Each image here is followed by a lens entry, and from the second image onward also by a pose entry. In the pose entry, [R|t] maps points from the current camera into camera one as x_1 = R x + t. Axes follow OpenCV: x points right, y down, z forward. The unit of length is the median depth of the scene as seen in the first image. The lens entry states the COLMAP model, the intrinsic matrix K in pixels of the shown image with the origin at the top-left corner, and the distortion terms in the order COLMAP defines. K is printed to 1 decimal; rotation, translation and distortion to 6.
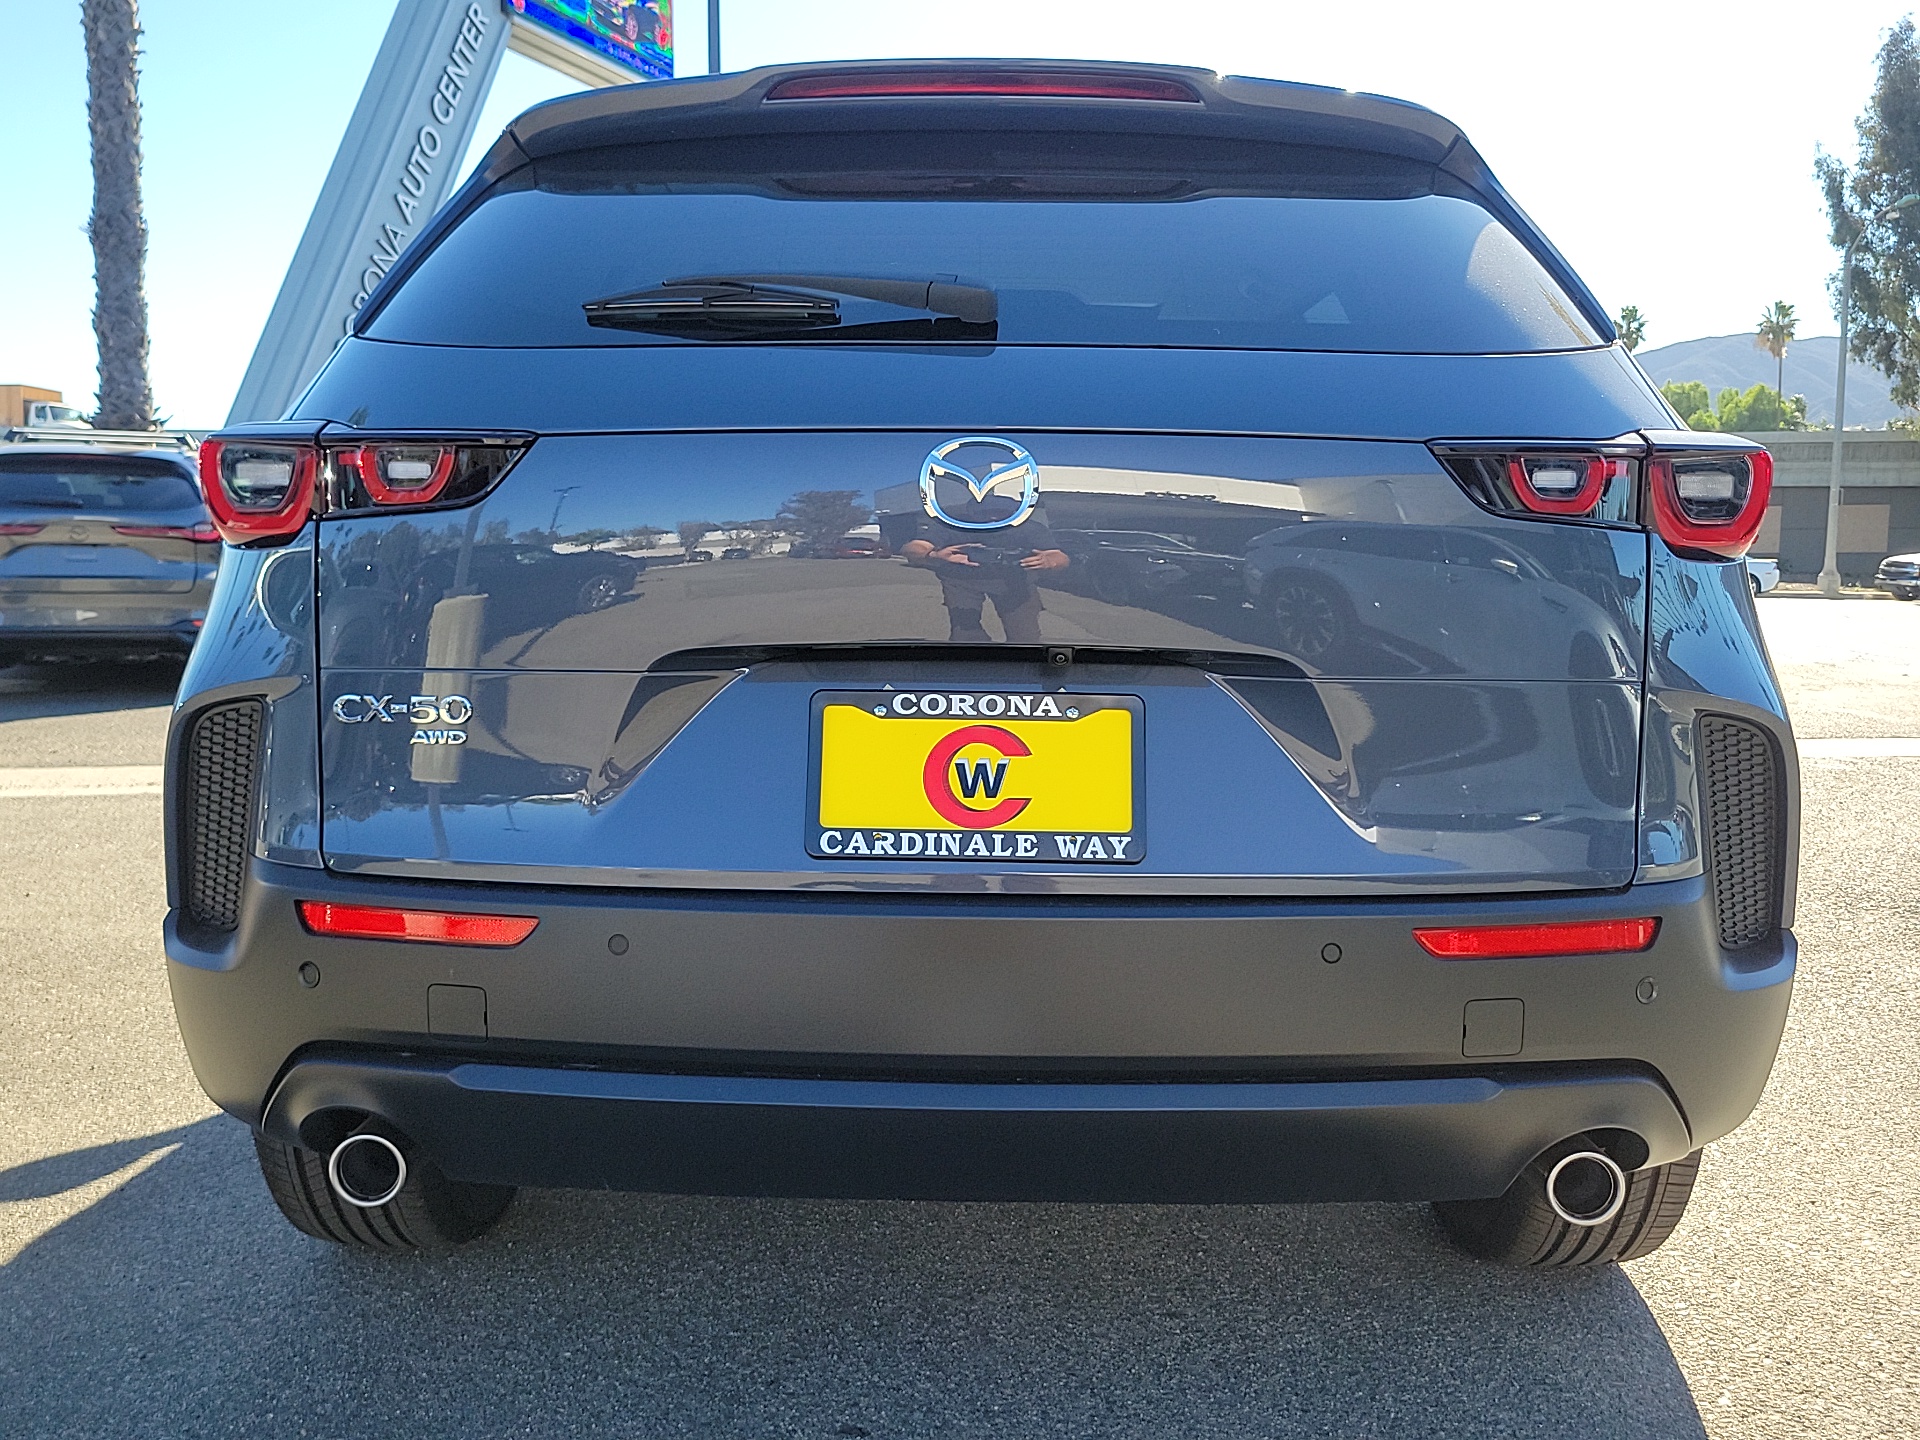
lens RADIAL K [[1642.4, 0, 963.3], [0, 1642.4, 744.3], [0, 0, 1]] dist [0.026536, -0.015257]
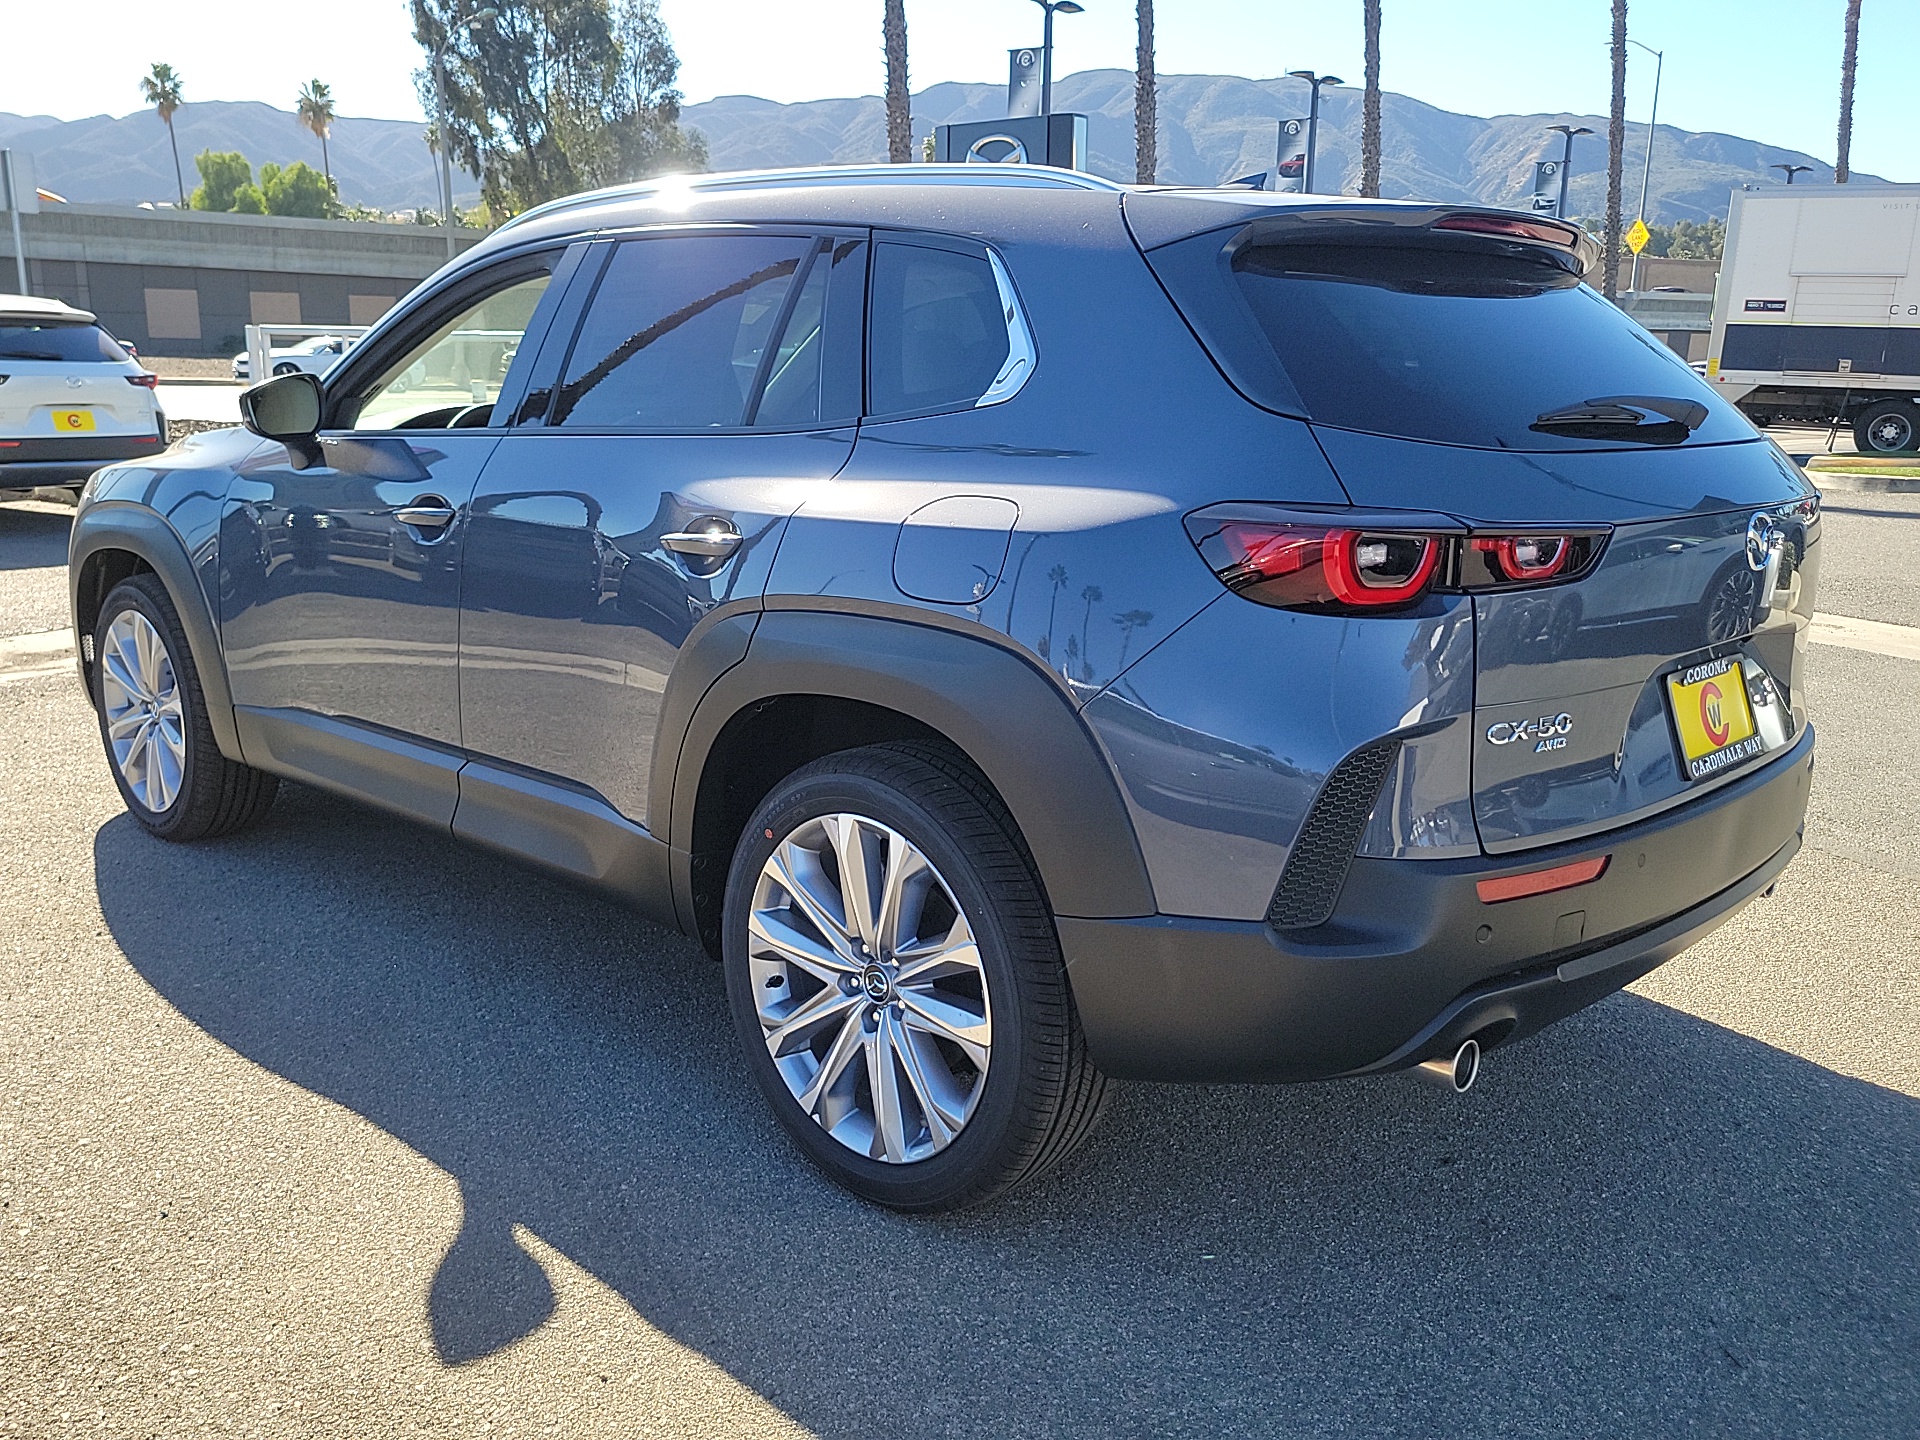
lens RADIAL K [[1642.4, 0, 957.9], [0, 1642.4, 724.8], [0, 0, 1]] dist [0.026536, -0.015257]
pose [[0.687715, -0.152501, 0.709782, -1.507878], [0.067117, 0.986857, 0.147002, -0.236563], [-0.722871, -0.053457, 0.688912, 0.385676]]
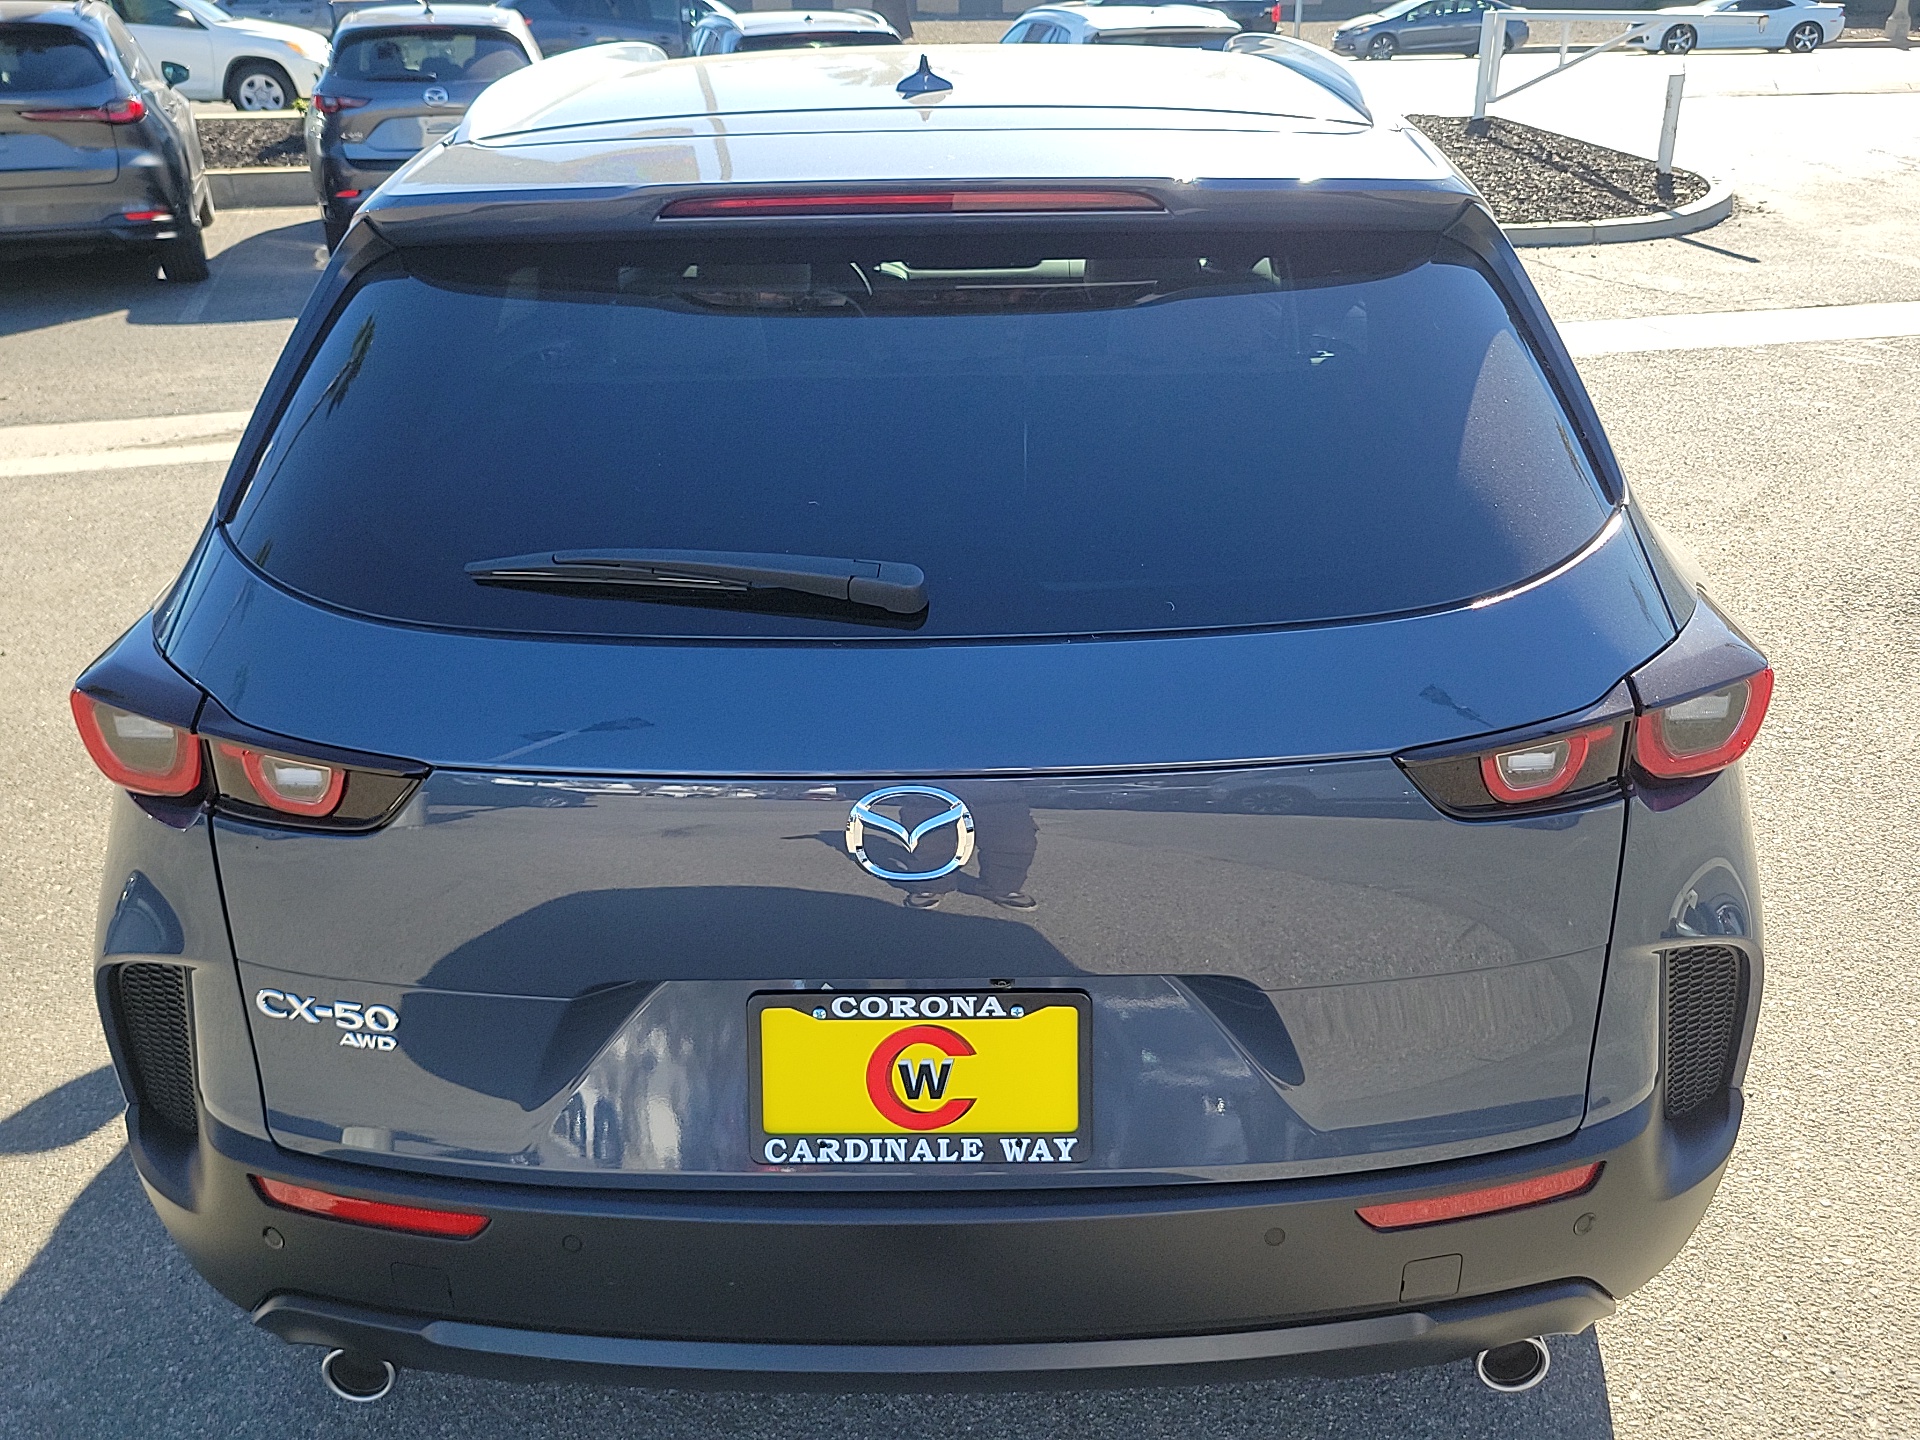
lens RADIAL K [[1642.4, 0, 976.3], [0, 1642.4, 738.2], [0, 0, 1]] dist [0.026536, -0.015257]
pose [[0.999683, -0.025174, -0.000380, 0.042895], [0.024096, 0.952276, 0.304286, -0.430337], [-0.007299, -0.304199, 0.952581, 0.112872]]
